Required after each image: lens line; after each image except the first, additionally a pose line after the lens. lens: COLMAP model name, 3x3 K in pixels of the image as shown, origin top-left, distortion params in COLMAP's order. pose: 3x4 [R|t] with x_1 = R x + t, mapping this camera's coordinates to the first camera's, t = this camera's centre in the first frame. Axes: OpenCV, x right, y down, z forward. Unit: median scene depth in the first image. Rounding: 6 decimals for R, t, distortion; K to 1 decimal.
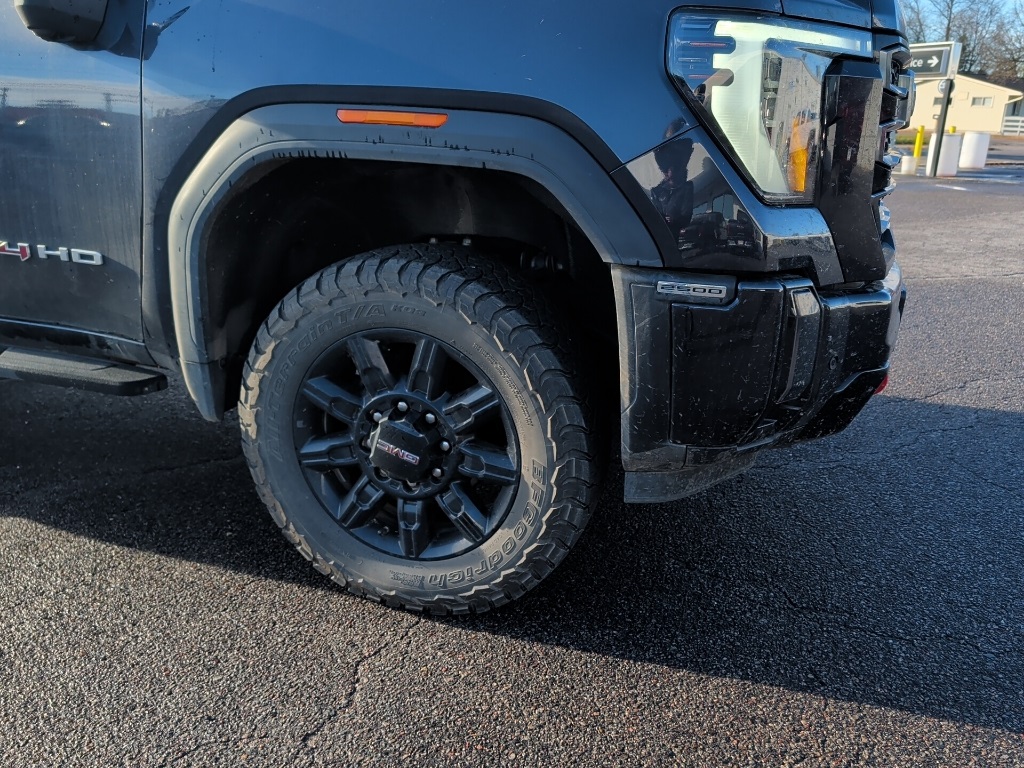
lens RADIAL K [[887.7, 0, 509.8], [0, 887.7, 383.1], [0, 0, 1]] dist [0.015308, 0.009143]
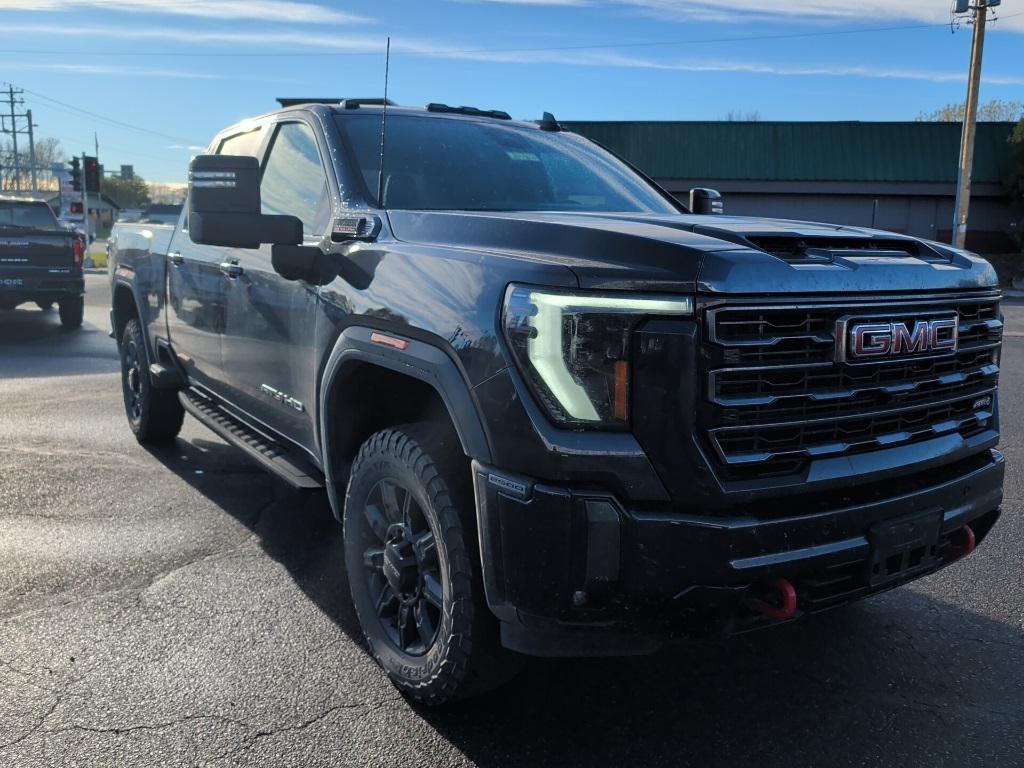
lens RADIAL K [[887.7, 0, 512.2], [0, 887.7, 384.0], [0, 0, 1]] dist [0.015308, 0.009143]
pose [[0.792871, 0.094860, -0.601961, 0.865763], [-0.185657, 0.978452, -0.090349, -0.116730], [0.580419, 0.183393, 0.793398, -0.054396]]
